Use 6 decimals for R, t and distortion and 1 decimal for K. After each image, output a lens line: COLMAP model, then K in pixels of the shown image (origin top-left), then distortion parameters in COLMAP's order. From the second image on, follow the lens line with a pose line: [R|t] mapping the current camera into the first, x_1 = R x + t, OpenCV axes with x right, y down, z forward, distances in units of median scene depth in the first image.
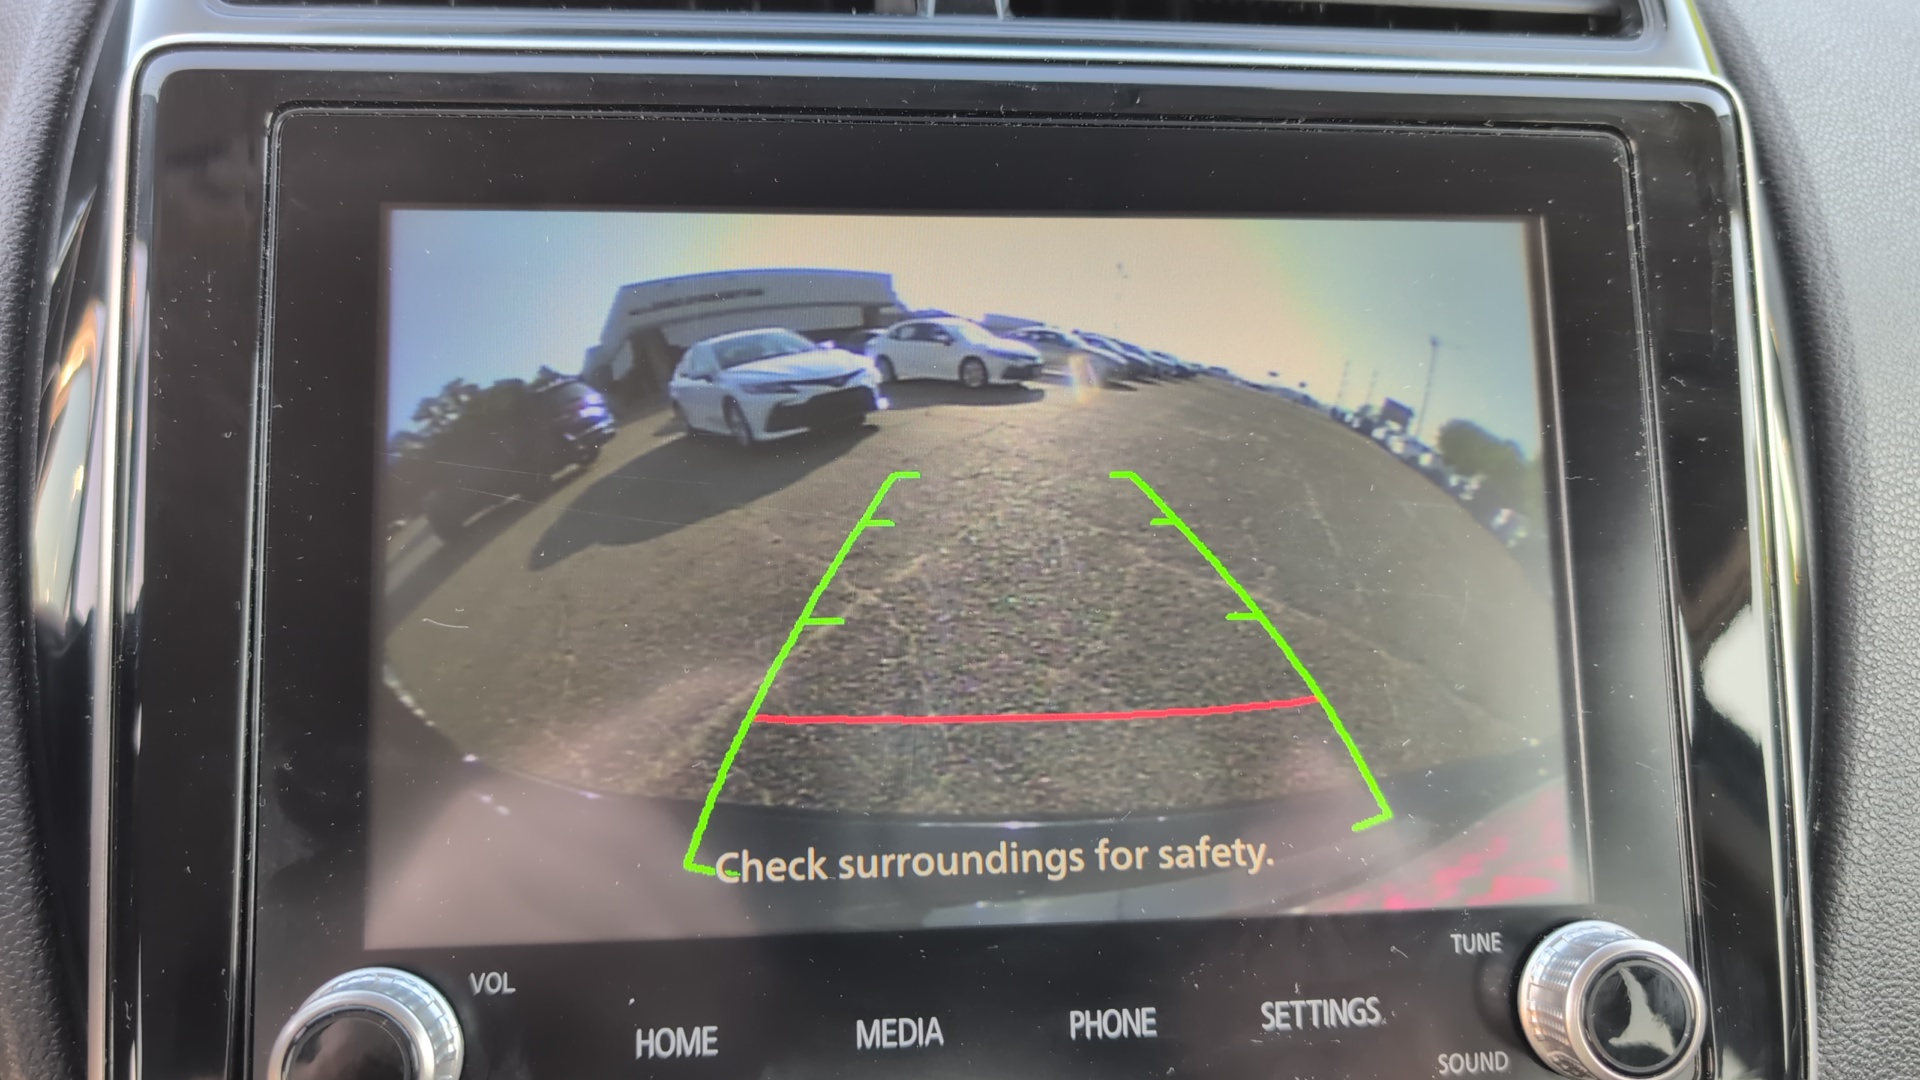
lens RADIAL K [[1597.6, 0, 960.0], [0, 1597.6, 540.0], [0, 0, 1]] dist [-0.058982, 0.005194]
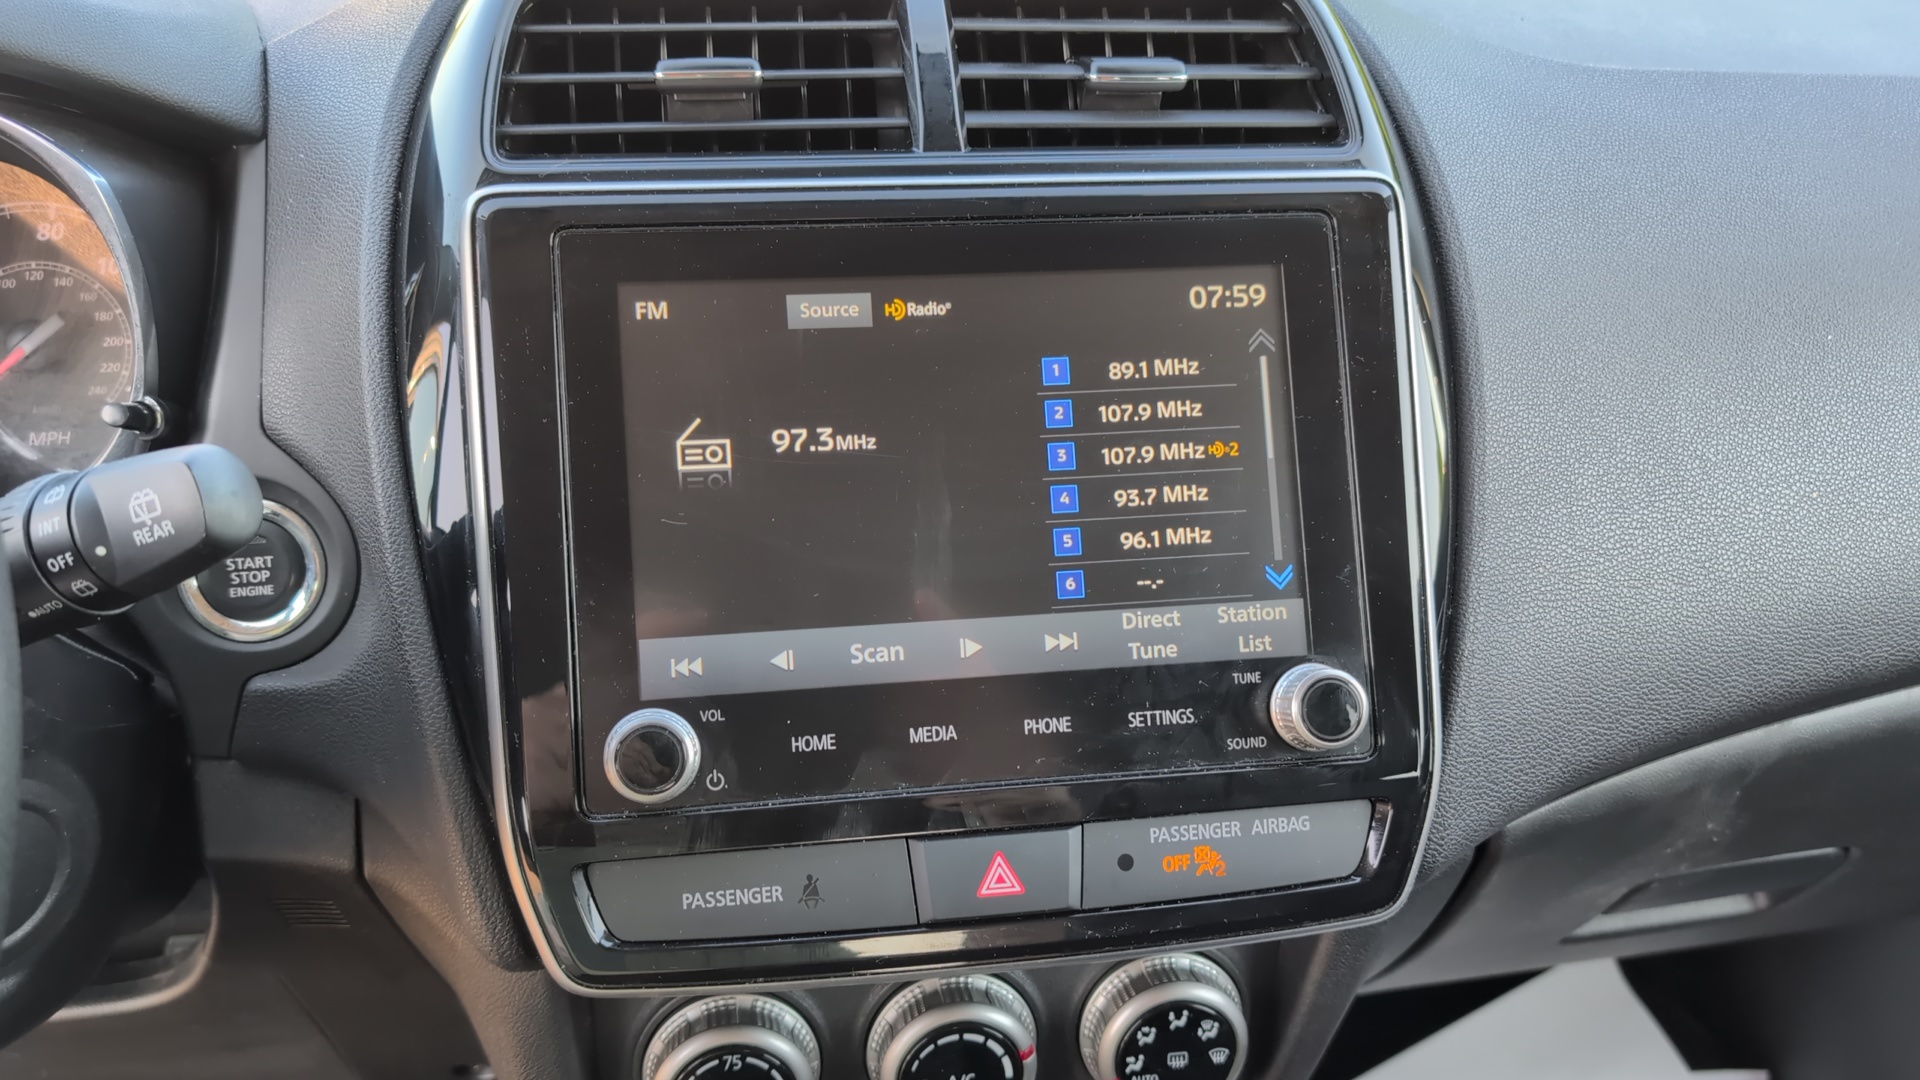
lens RADIAL K [[1667.3, 0, 960.0], [0, 1667.3, 540.0], [0, 0, 1]] dist [-0.006738, -0.009623]
pose [[0.997816, -0.036558, 0.055023, -0.098113], [0.032832, 0.997202, 0.067160, -0.040761], [-0.057324, -0.065206, 0.996224, -0.856071]]
